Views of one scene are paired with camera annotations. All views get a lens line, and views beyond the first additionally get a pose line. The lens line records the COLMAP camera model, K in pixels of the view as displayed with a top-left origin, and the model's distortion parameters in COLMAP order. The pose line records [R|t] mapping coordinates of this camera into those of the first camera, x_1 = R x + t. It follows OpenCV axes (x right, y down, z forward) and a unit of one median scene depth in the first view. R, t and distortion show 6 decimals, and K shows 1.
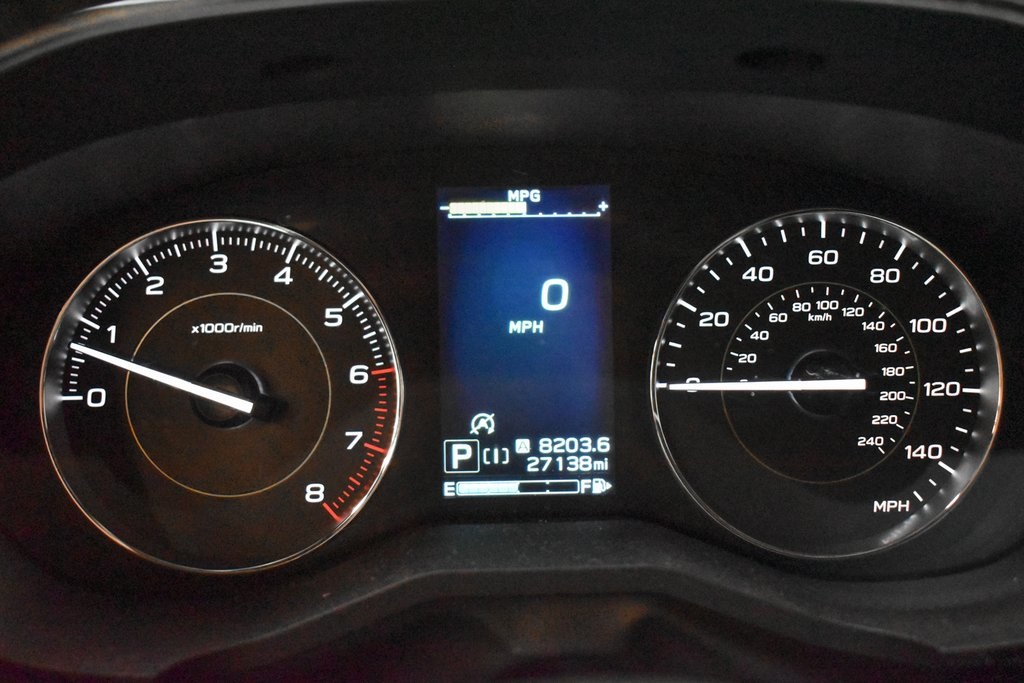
lens RADIAL K [[1254.7, 0, 512.0], [0, 1254.7, 341.5], [0, 0, 1]] dist [-0.001168, 0.002712]
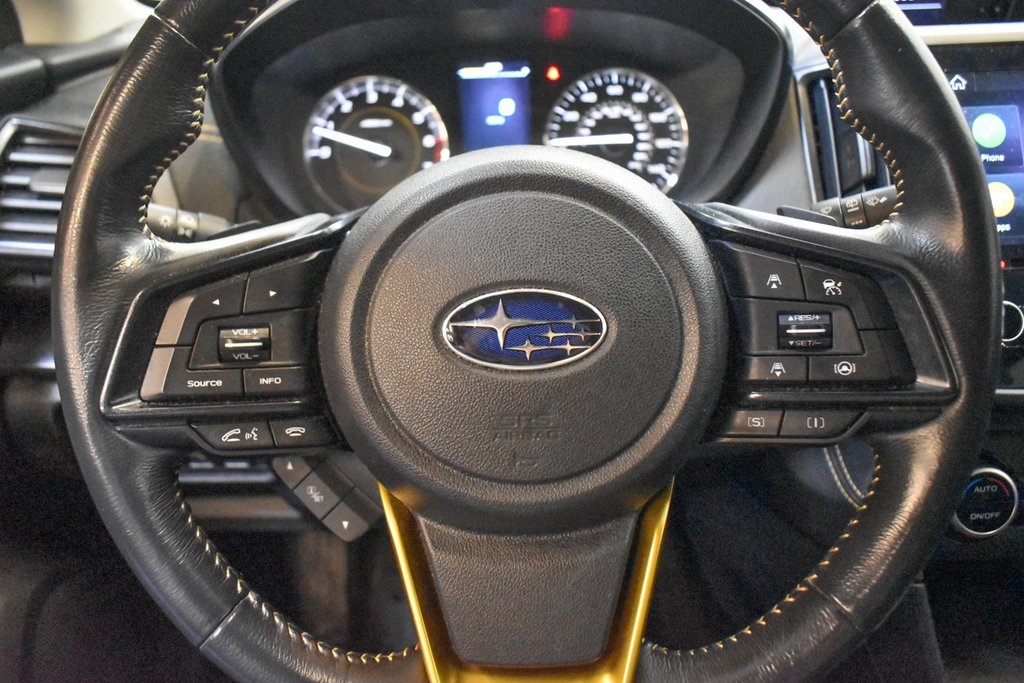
lens RADIAL K [[817.4, 0, 487.2], [0, 817.4, 322.2], [0, 0, 1]] dist [-0.021955, 0.004455]
pose [[0.999694, -0.021346, -0.012525, 0.006633], [0.022220, 0.996978, 0.074434, 0.266844], [0.010898, -0.074690, 0.997147, -0.647906]]
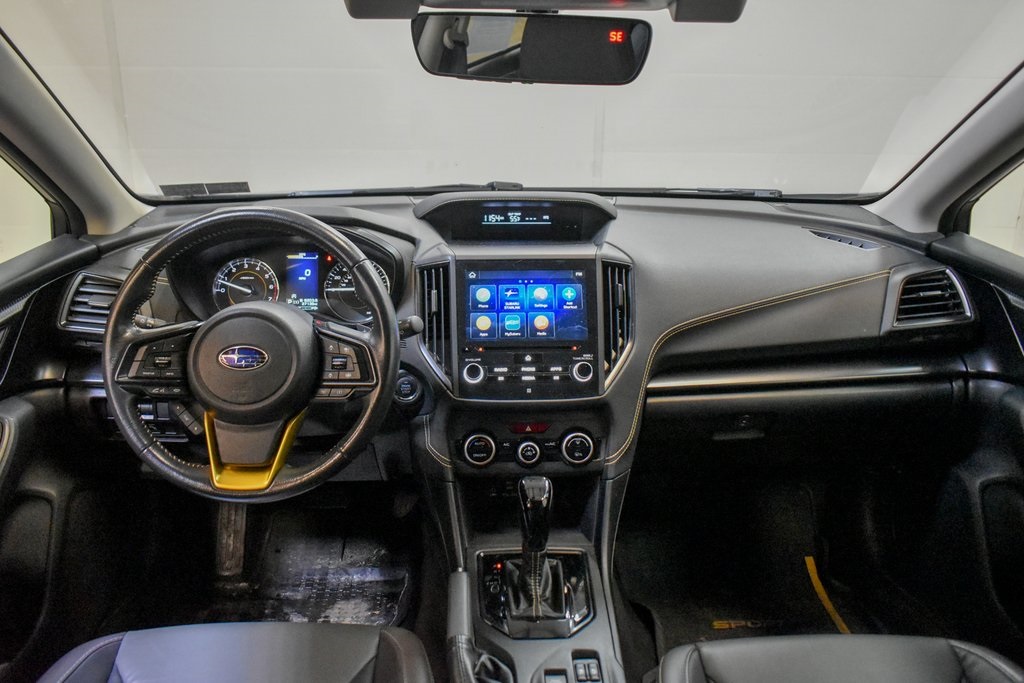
lens RADIAL K [[825.7, 0, 506.1], [0, 825.7, 327.0], [0, 0, 1]] dist [-0.029938, 0.003599]
pose [[0.999908, 0.012424, 0.005356, 0.874335], [-0.012200, 0.999130, -0.039876, 0.328811], [-0.005846, 0.039807, 0.999190, -2.552464]]
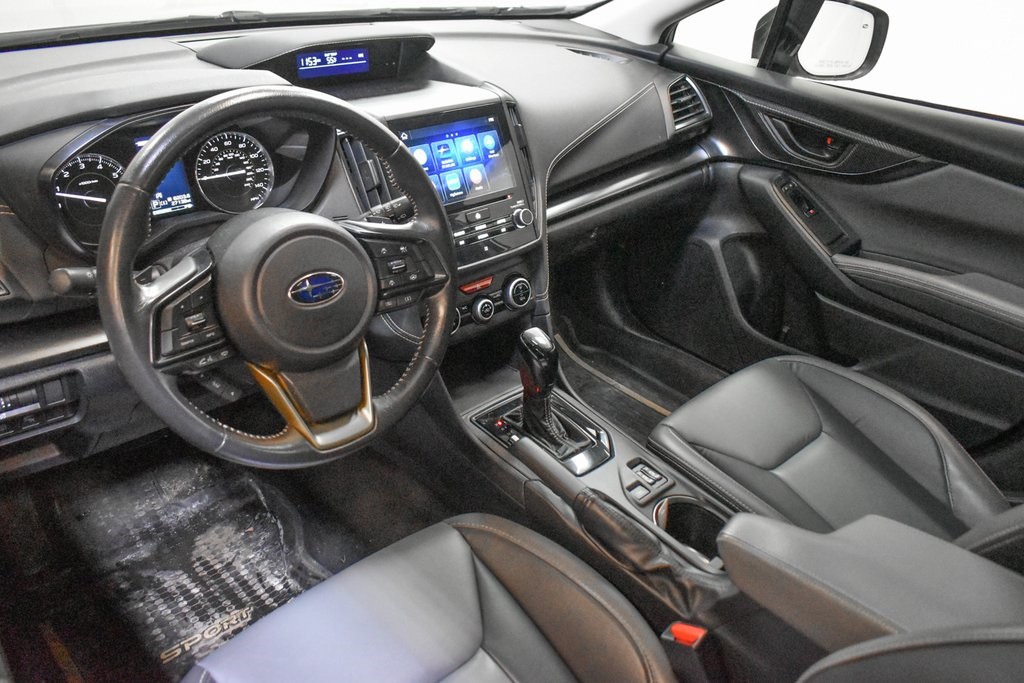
lens RADIAL K [[825.7, 0, 506.1], [0, 825.7, 327.0], [0, 0, 1]] dist [-0.029938, 0.003599]
pose [[0.741884, -0.267337, 0.614931, -0.939151], [0.139037, 0.958484, 0.248953, -0.032469], [-0.655955, -0.099196, 0.748253, -1.778430]]
